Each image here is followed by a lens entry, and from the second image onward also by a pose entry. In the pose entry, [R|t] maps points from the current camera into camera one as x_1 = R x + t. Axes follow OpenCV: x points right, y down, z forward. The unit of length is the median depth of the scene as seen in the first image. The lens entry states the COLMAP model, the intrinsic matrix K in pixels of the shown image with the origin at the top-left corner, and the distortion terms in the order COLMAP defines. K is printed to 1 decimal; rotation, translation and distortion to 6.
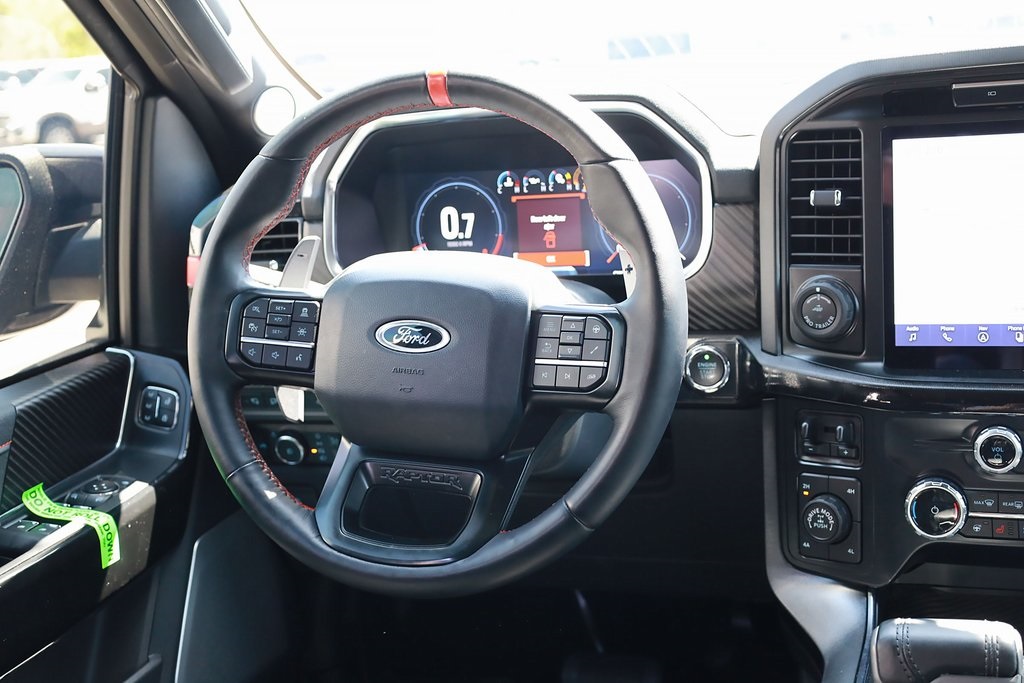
lens RADIAL K [[1423.6, 0, 496.2], [0, 1423.6, 340.1], [0, 0, 1]] dist [-0.001954, 0.000000]
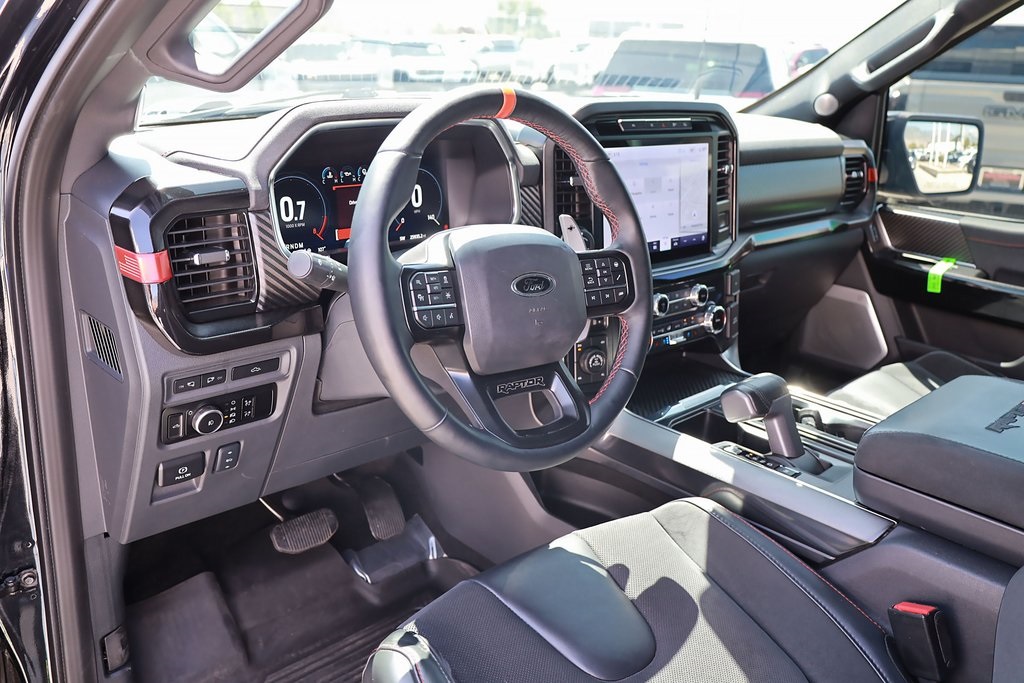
lens RADIAL K [[859.4, 0, 490.9], [0, 859.4, 338.3], [0, 0, 1]] dist [0.041619, 0.008059]
pose [[0.449610, -0.176197, 0.875675, -0.788352], [0.110355, 0.983798, 0.141292, -0.071614], [-0.886382, 0.033109, 0.461769, 0.615922]]
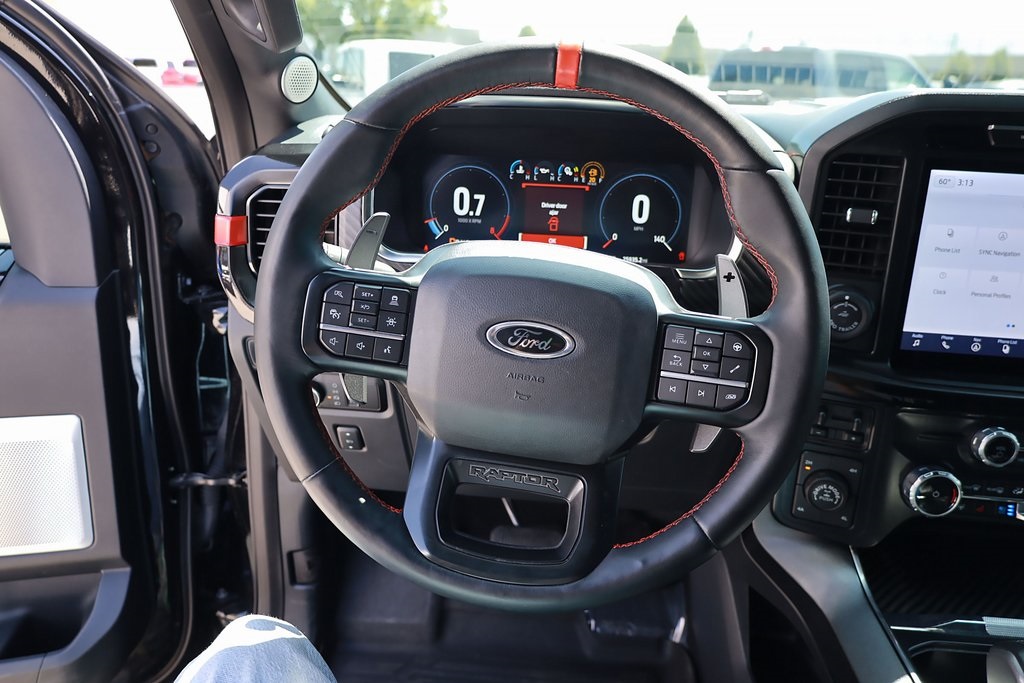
lens RADIAL K [[727.9, 0, 514.3], [0, 727.9, 345.8], [0, 0, 1]] dist [0.012729, -0.004911]
pose [[0.957192, 0.022048, 0.288613, -0.195865], [-0.061791, 0.989675, 0.129327, -0.056885], [-0.282781, -0.141625, 0.948671, 0.522210]]
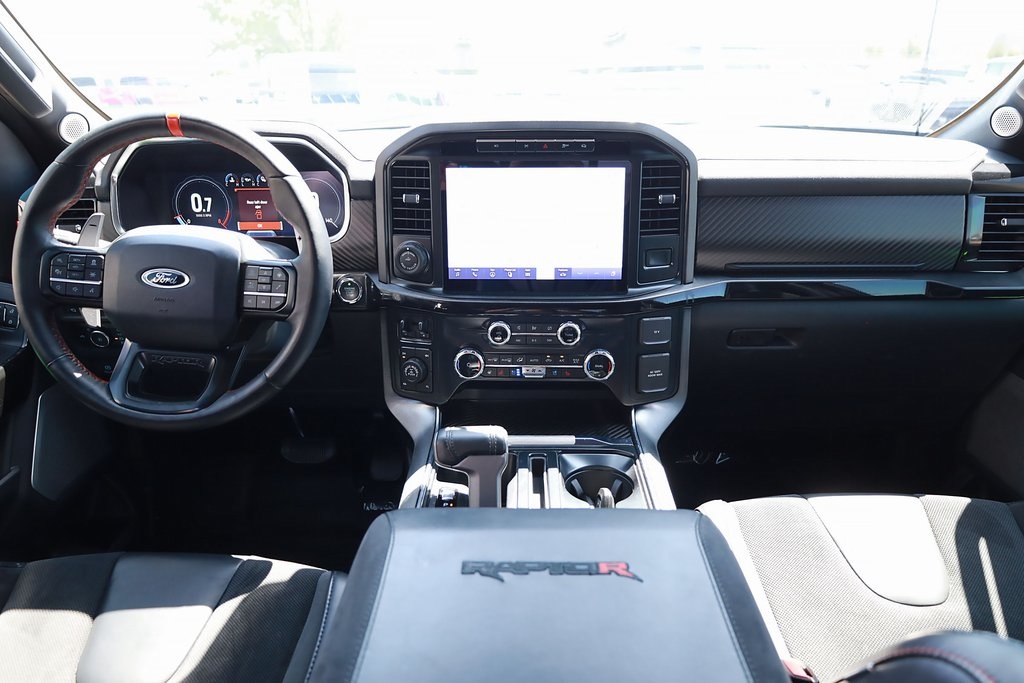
lens RADIAL K [[727.9, 0, 511.3], [0, 727.9, 341.7], [0, 0, 1]] dist [0.012729, -0.004911]
pose [[0.945383, -0.040745, 0.323406, 0.042169], [-0.001109, 0.991749, 0.128188, -0.037297], [-0.325961, -0.121545, 0.937537, 0.053601]]
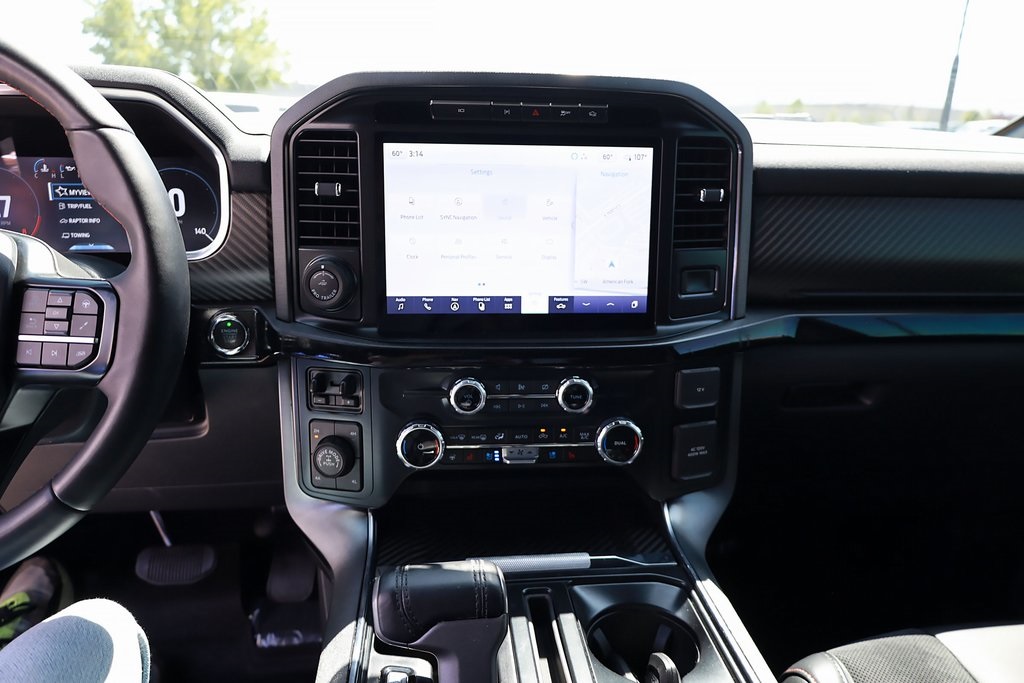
lens RADIAL K [[727.9, 0, 514.5], [0, 727.9, 340.7], [0, 0, 1]] dist [0.012729, -0.004911]
pose [[0.897028, -0.028077, 0.441080, 0.100443], [0.004473, 0.998506, 0.054461, -0.006737], [-0.441951, -0.046880, 0.895814, 0.385299]]
